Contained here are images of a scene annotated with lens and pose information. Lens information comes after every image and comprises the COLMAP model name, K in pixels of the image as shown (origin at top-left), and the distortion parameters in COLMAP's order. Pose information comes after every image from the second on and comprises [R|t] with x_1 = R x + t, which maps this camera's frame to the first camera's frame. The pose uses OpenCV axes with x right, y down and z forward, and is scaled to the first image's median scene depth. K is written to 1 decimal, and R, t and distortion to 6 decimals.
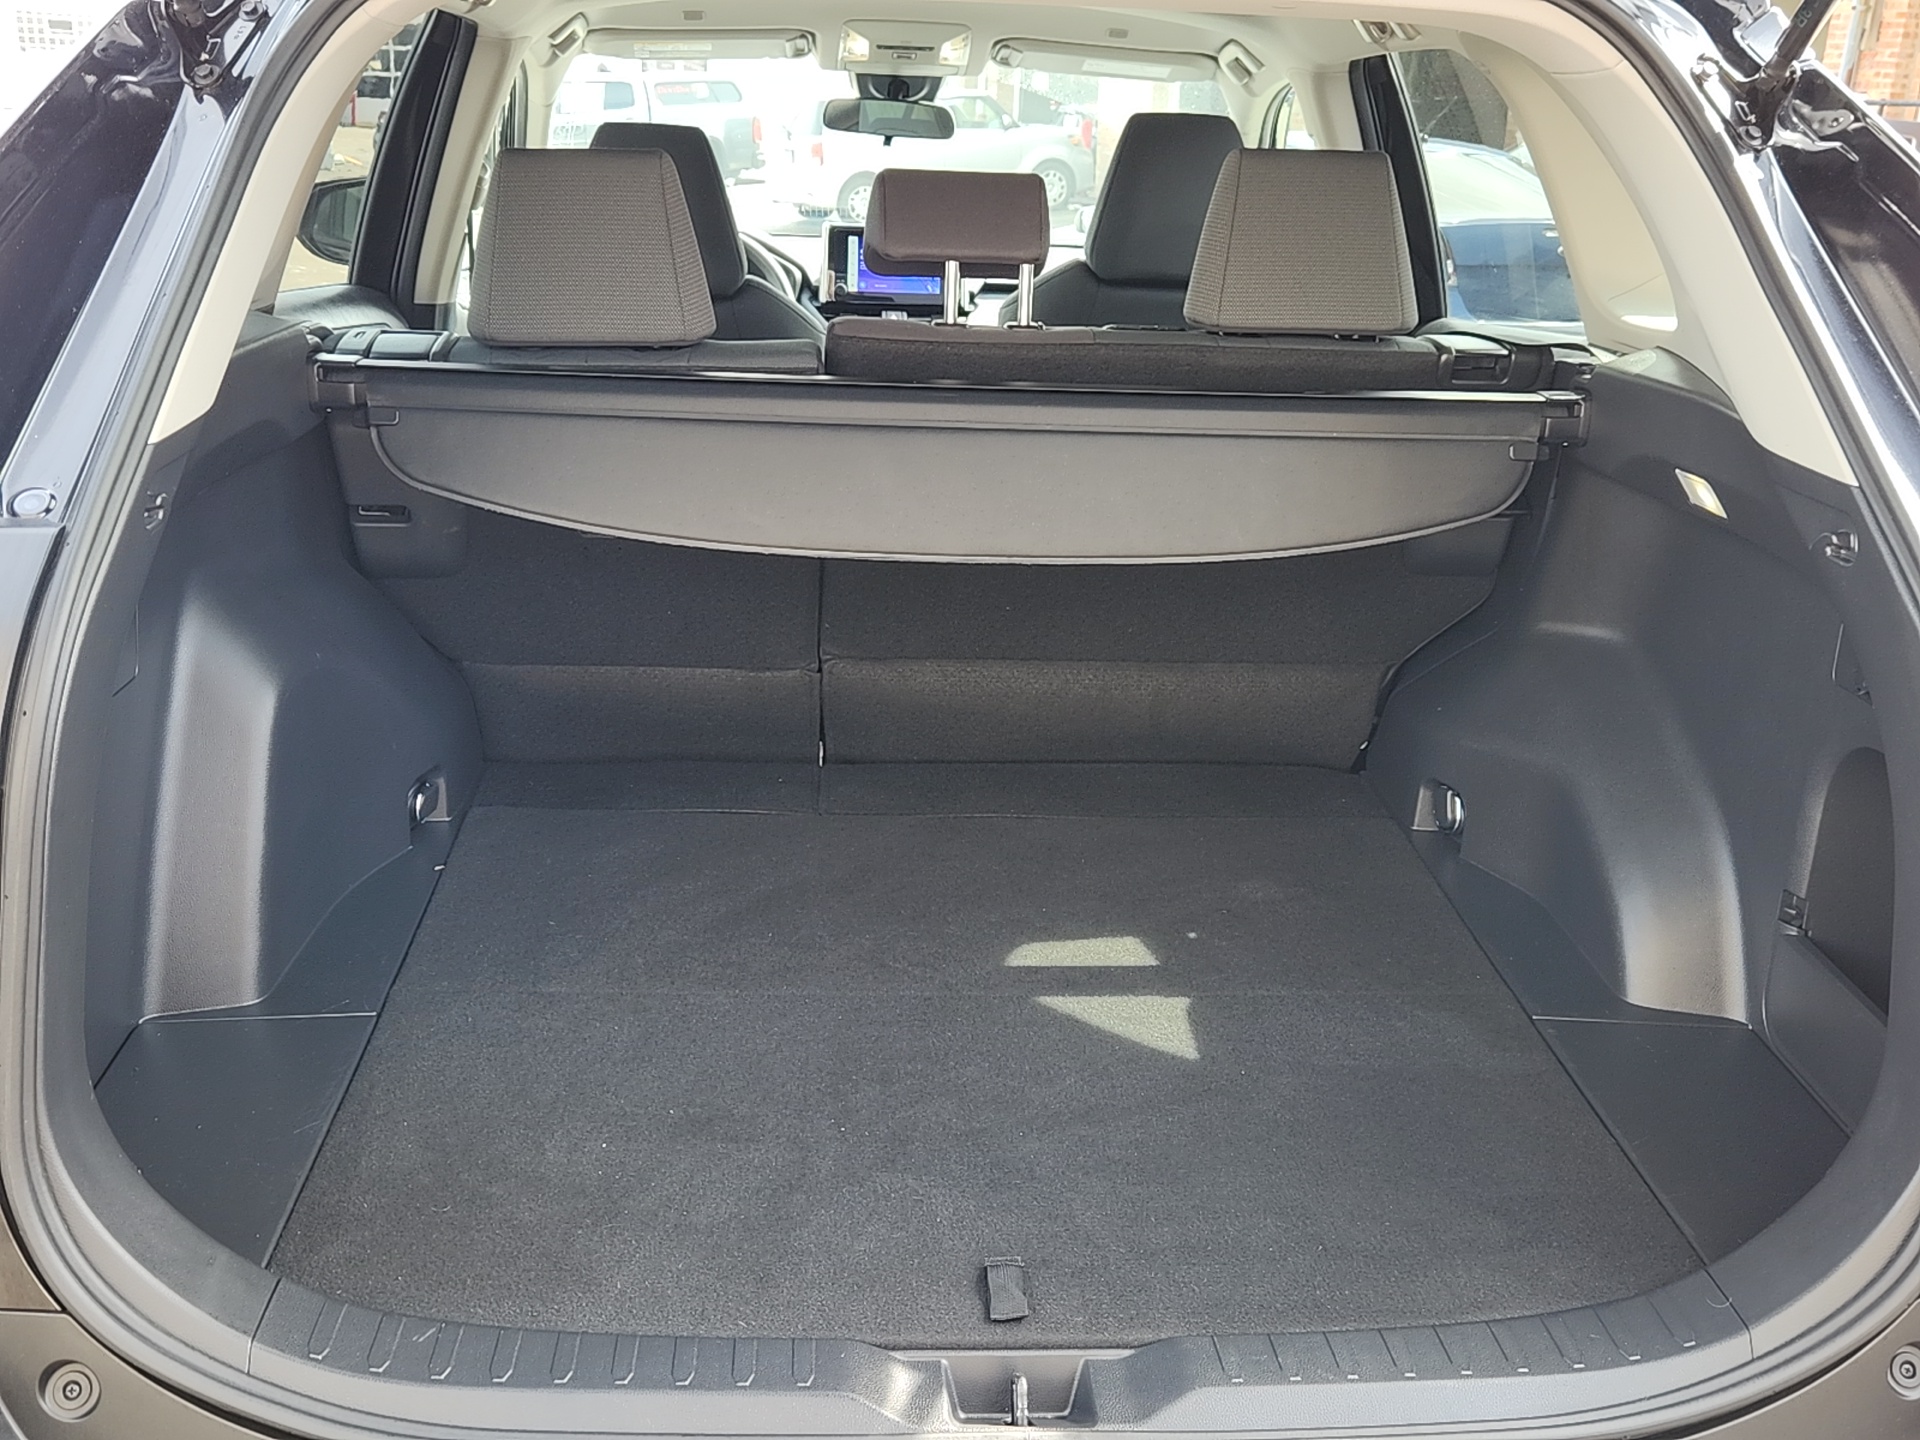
lens RADIAL K [[1896.1, 0, 960.0], [0, 1896.1, 720.0], [0, 0, 1]] dist [0.075798, -0.110042]
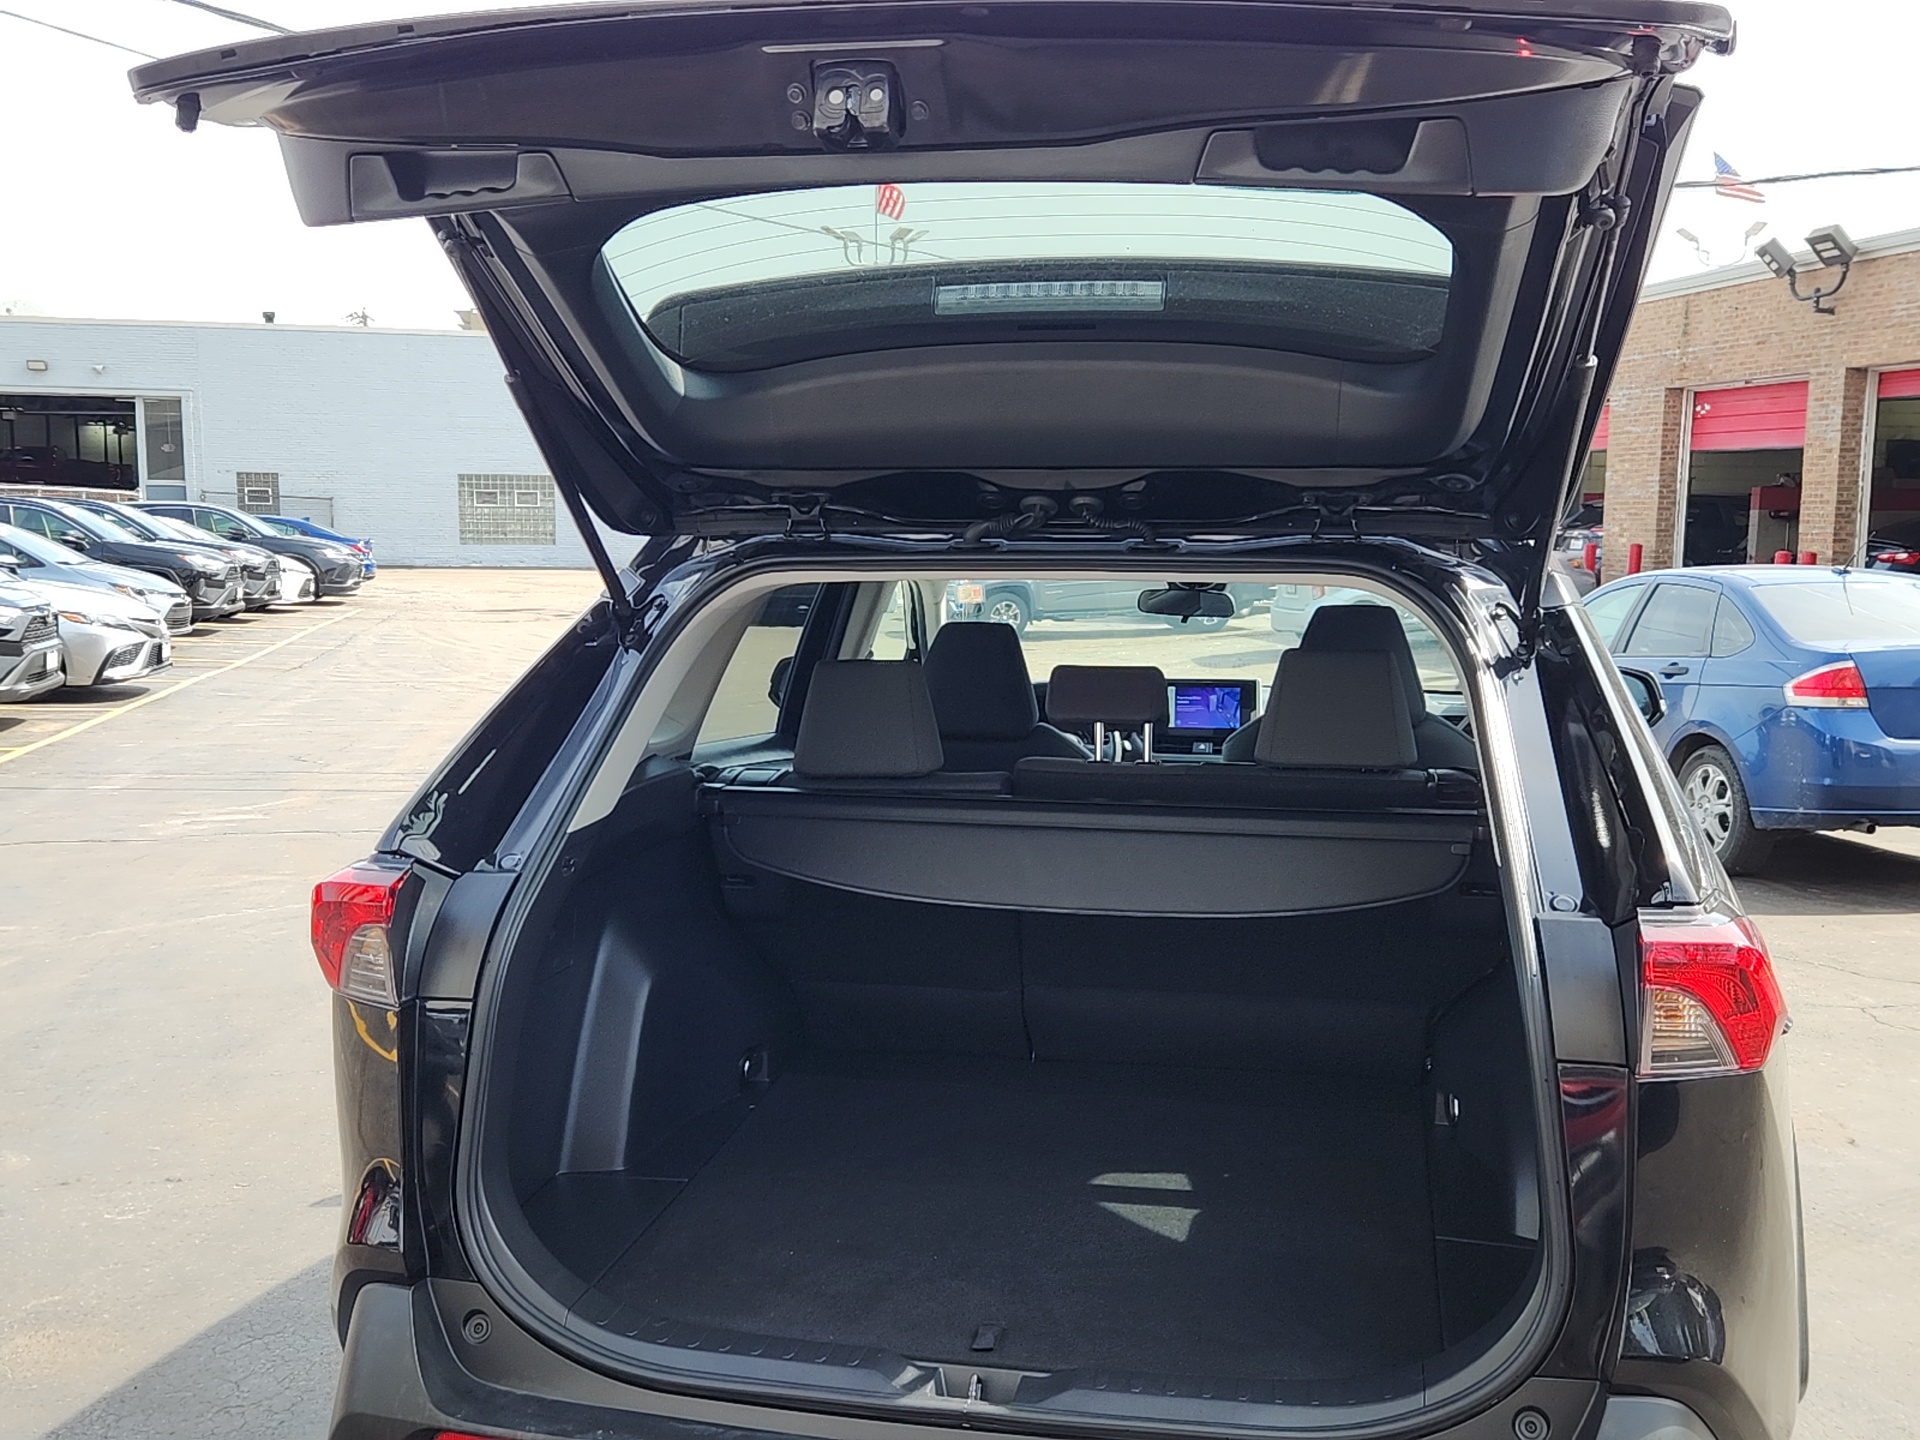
lens RADIAL K [[1791.5, 0, 960.0], [0, 1791.5, 720.0], [0, 0, 1]] dist [0.055558, -0.066261]
pose [[0.964145, -0.008273, -0.265247, 0.304861], [-0.048740, 0.976991, -0.207637, 0.071177], [0.260861, 0.213120, 0.941558, -0.439113]]
